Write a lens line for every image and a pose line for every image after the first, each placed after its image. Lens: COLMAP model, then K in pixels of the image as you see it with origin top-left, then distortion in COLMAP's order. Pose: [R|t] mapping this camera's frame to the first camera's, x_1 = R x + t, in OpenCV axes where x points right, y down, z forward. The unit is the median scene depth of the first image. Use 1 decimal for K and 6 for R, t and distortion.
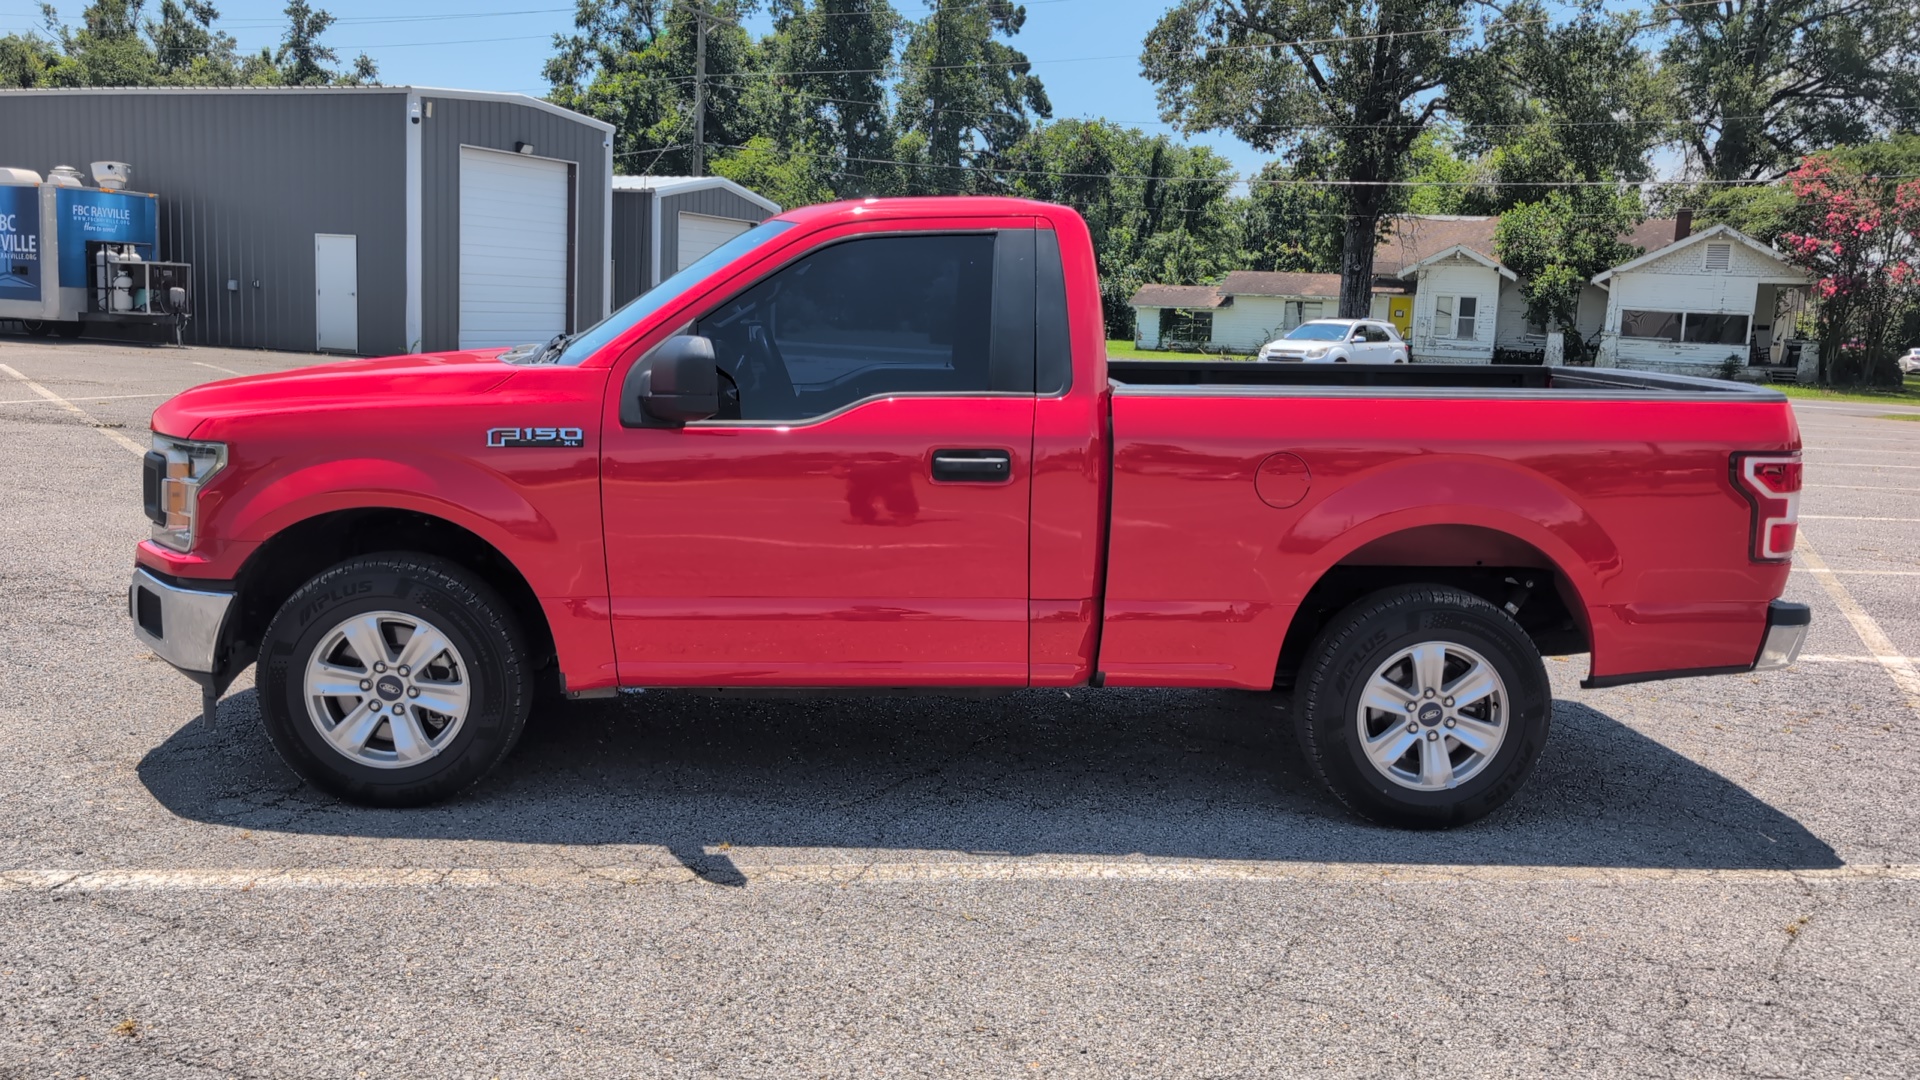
lens RADIAL K [[1606.5, 0, 968.2], [0, 1606.5, 545.1], [0, 0, 1]] dist [0.010945, -0.006572]
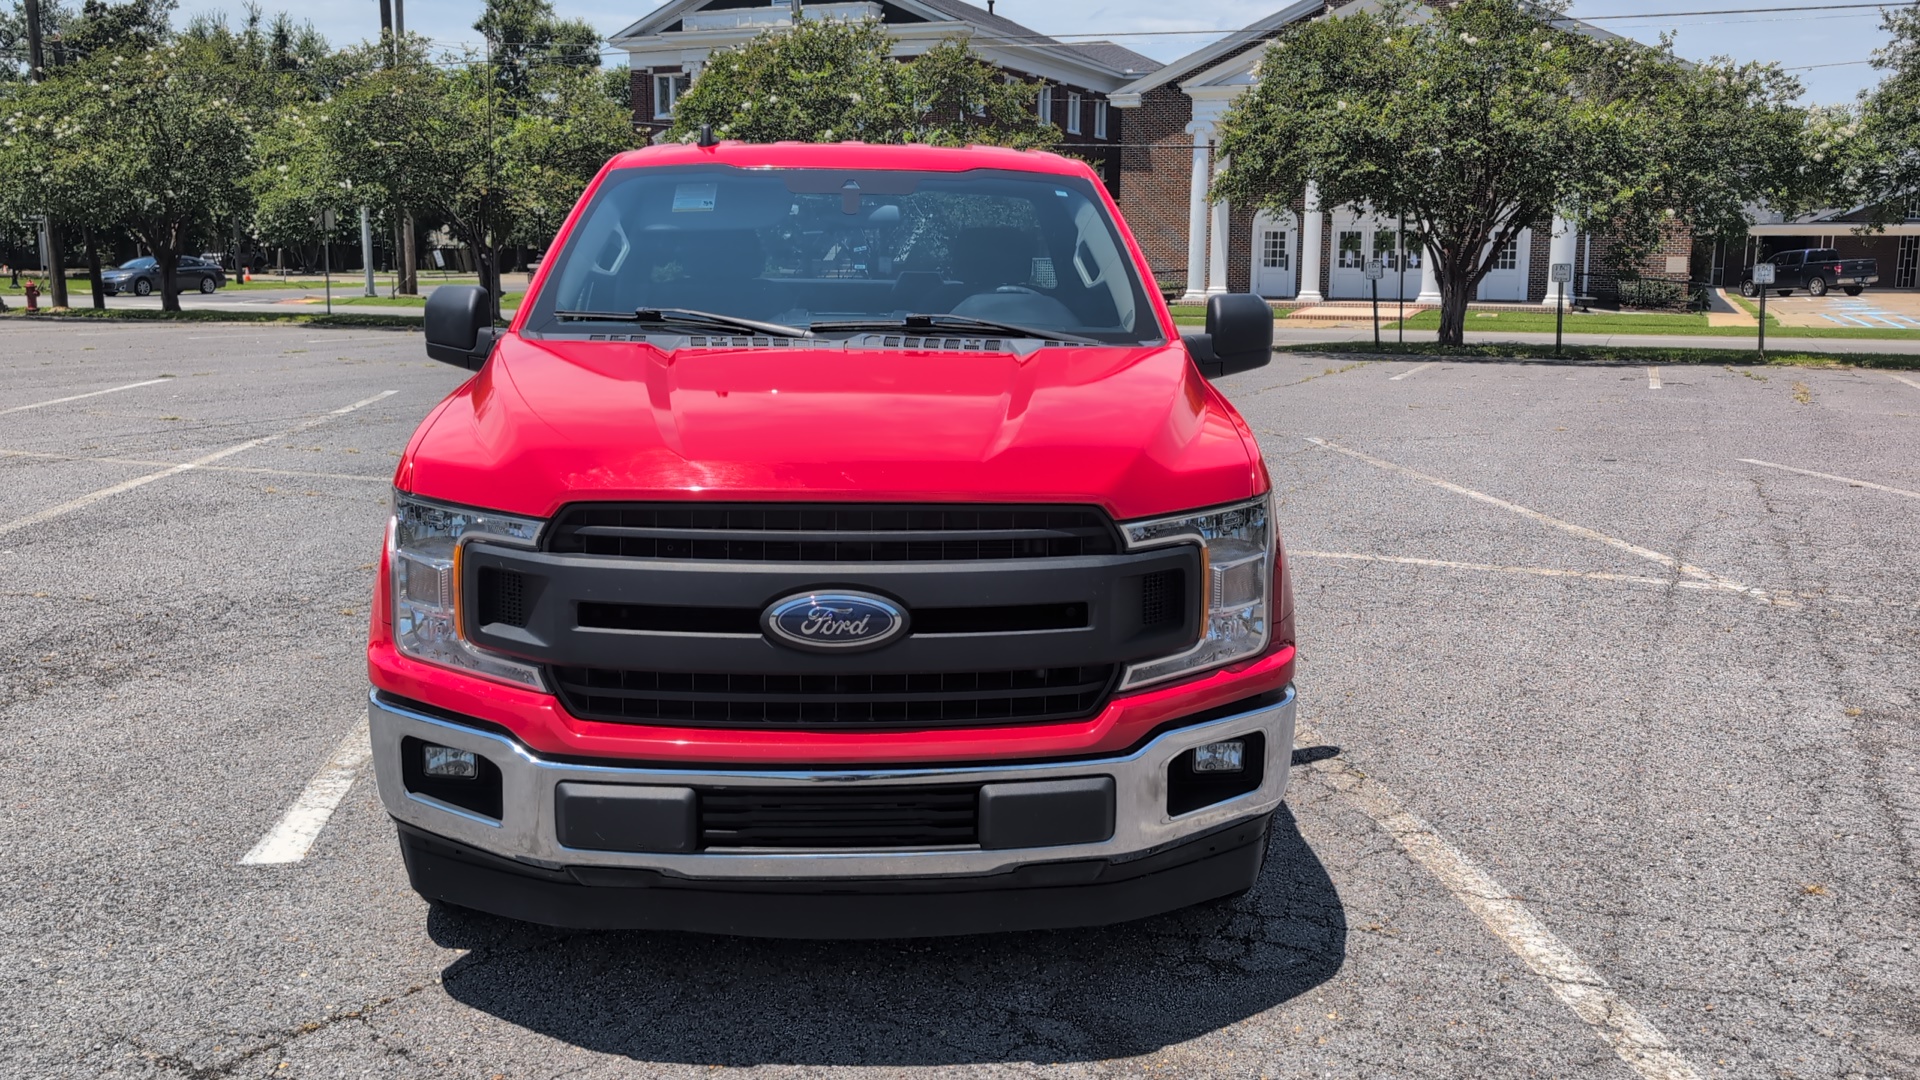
lens RADIAL K [[1614.9, 0, 970.4], [0, 1614.9, 539.7], [0, 0, 1]] dist [0.015061, -0.014169]
pose [[0.012078, -0.220584, 0.975293, -1.066508], [0.144455, 0.965518, 0.216584, -0.197731], [-0.989438, 0.138270, 0.043526, 0.990792]]
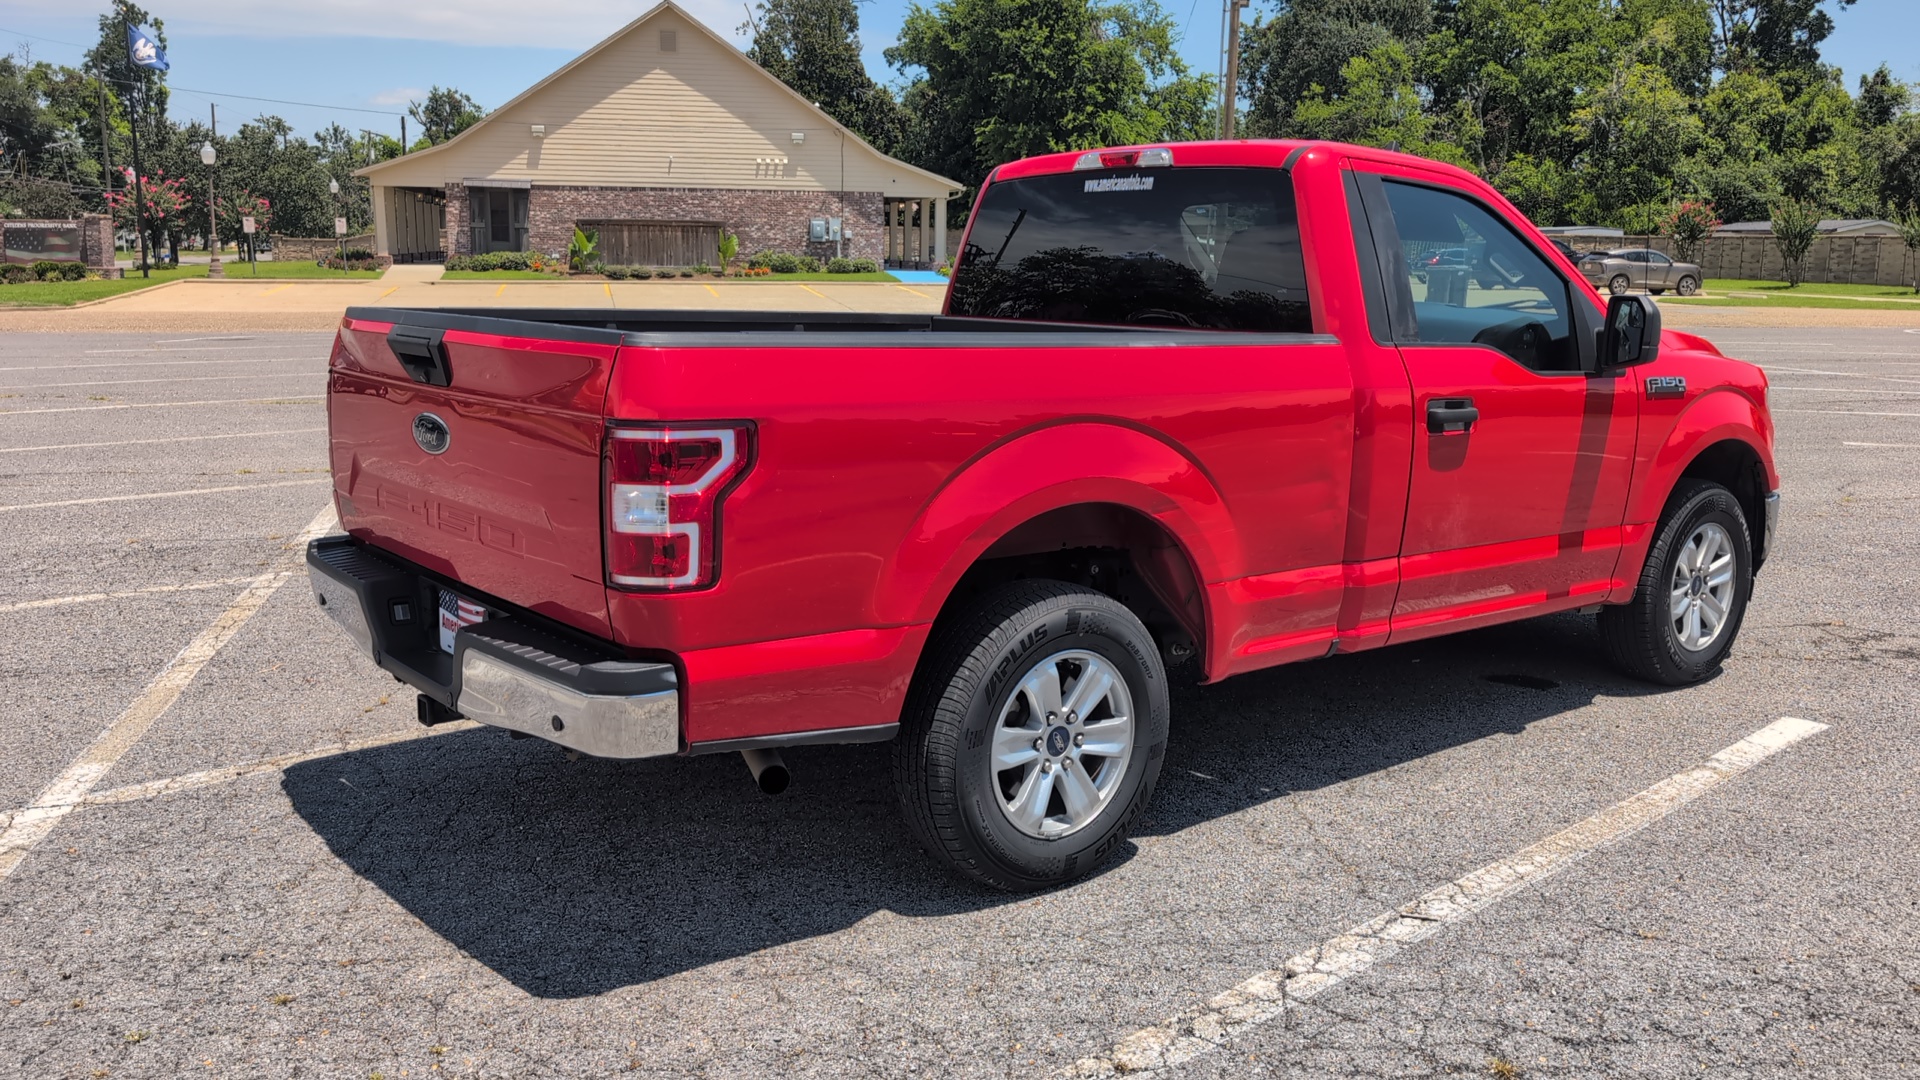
lens RADIAL K [[1614.9, 0, 970.4], [0, 1614.9, 539.7], [0, 0, 1]] dist [0.015061, -0.014169]
pose [[-0.818857, 0.050525, -0.571769, 0.721221], [-0.132489, 0.952583, 0.273920, -0.254860], [0.558497, 0.300055, -0.773335, 1.866549]]
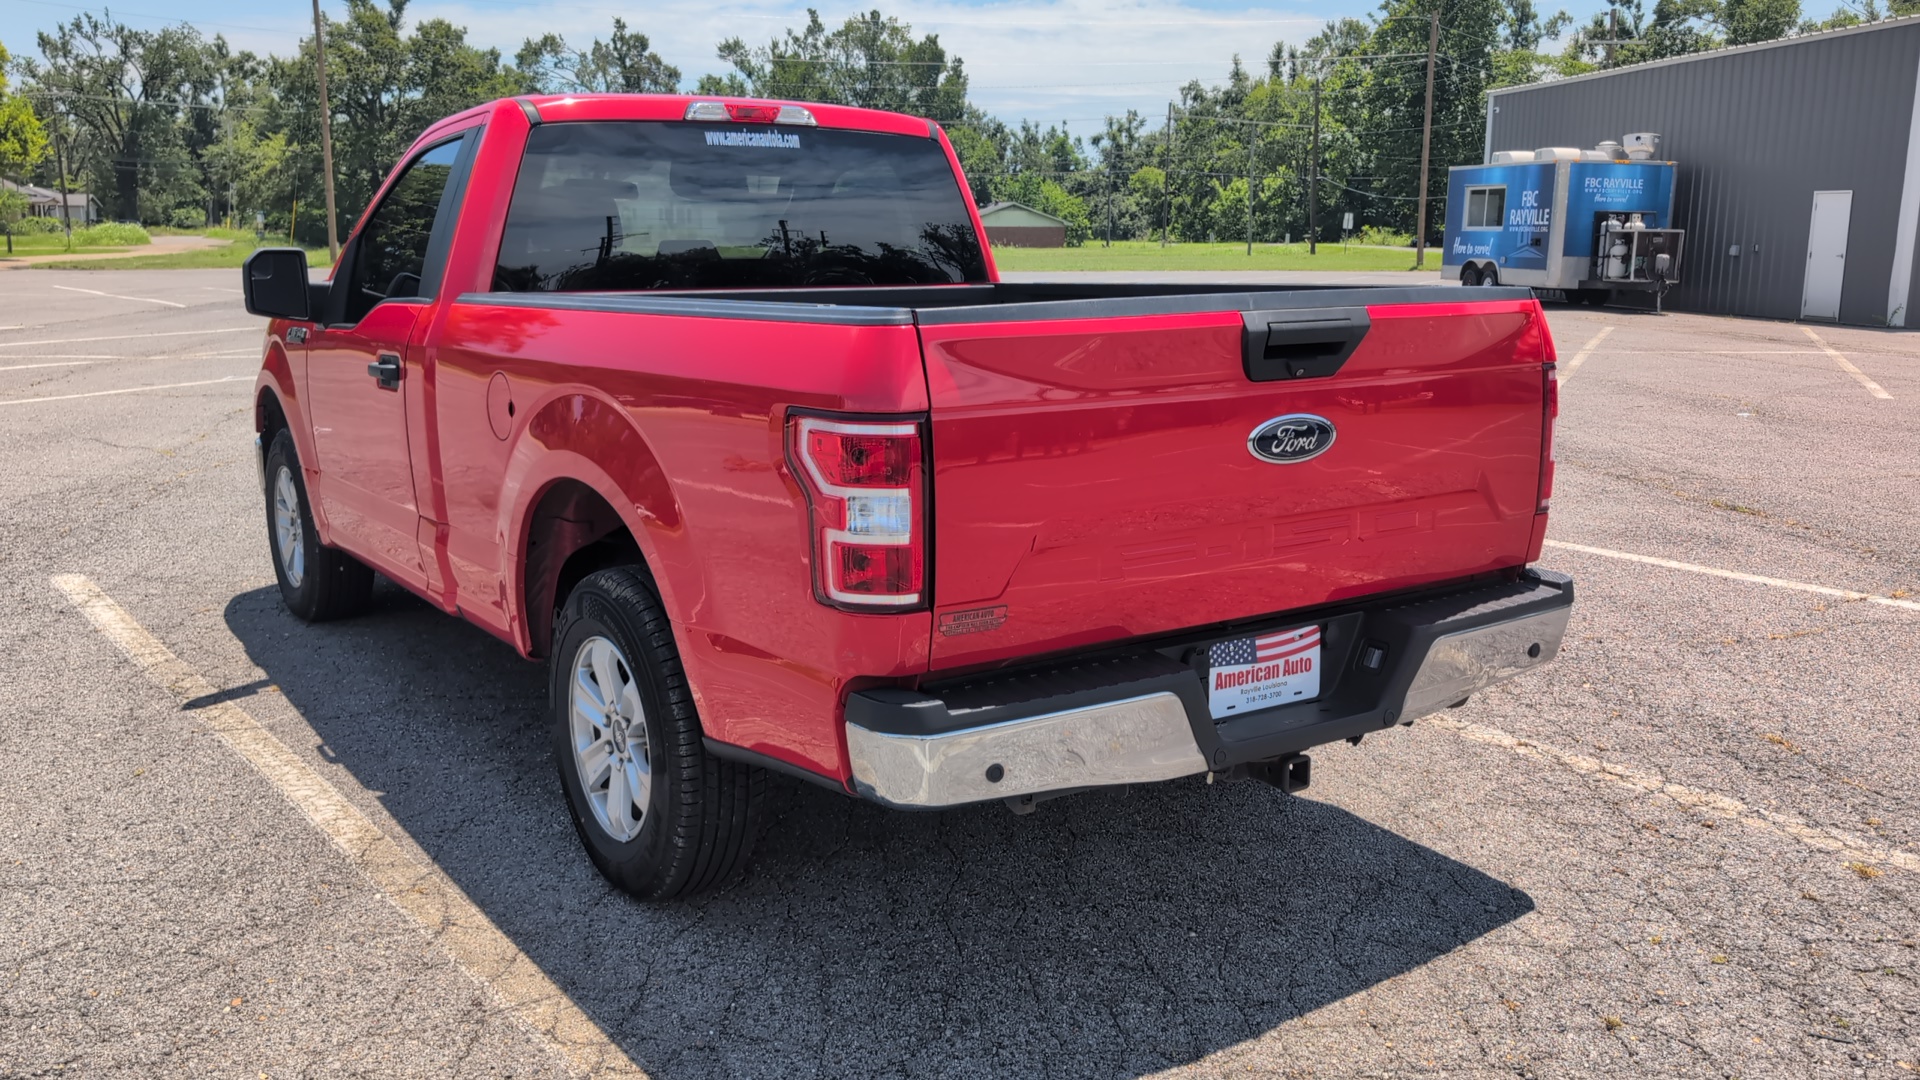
lens RADIAL K [[1606.5, 0, 968.2], [0, 1606.5, 545.1], [0, 0, 1]] dist [0.010945, -0.006572]
pose [[0.511817, 0.127435, -0.849590, 0.953909], [-0.115609, 0.990158, 0.078873, -0.057880], [0.851280, 0.057852, 0.521513, 0.716031]]
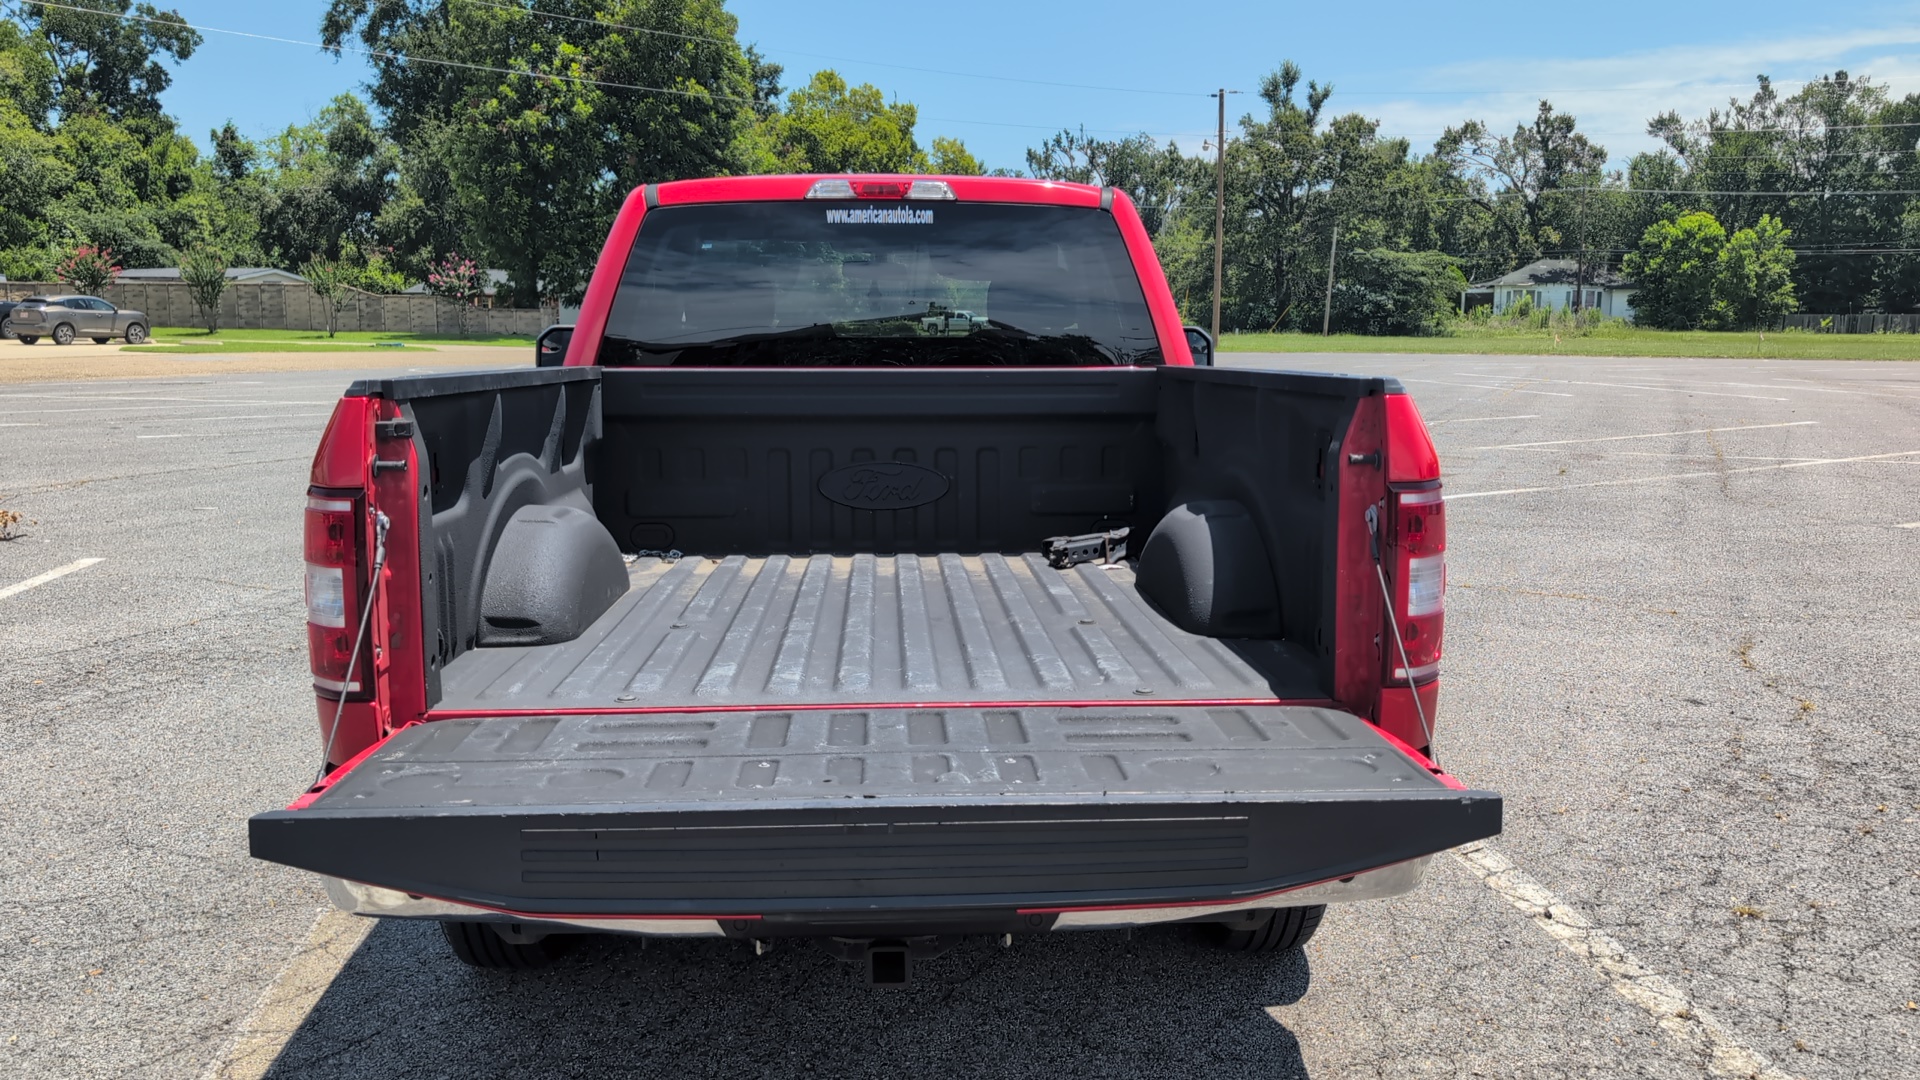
lens RADIAL K [[1614.9, 0, 970.4], [0, 1614.9, 539.7], [0, 0, 1]] dist [0.015061, -0.014169]
pose [[-0.011660, 0.098555, -0.995063, 0.993863], [-0.157472, 0.982532, 0.099159, -0.121791], [0.987455, 0.157851, 0.004063, 1.158444]]
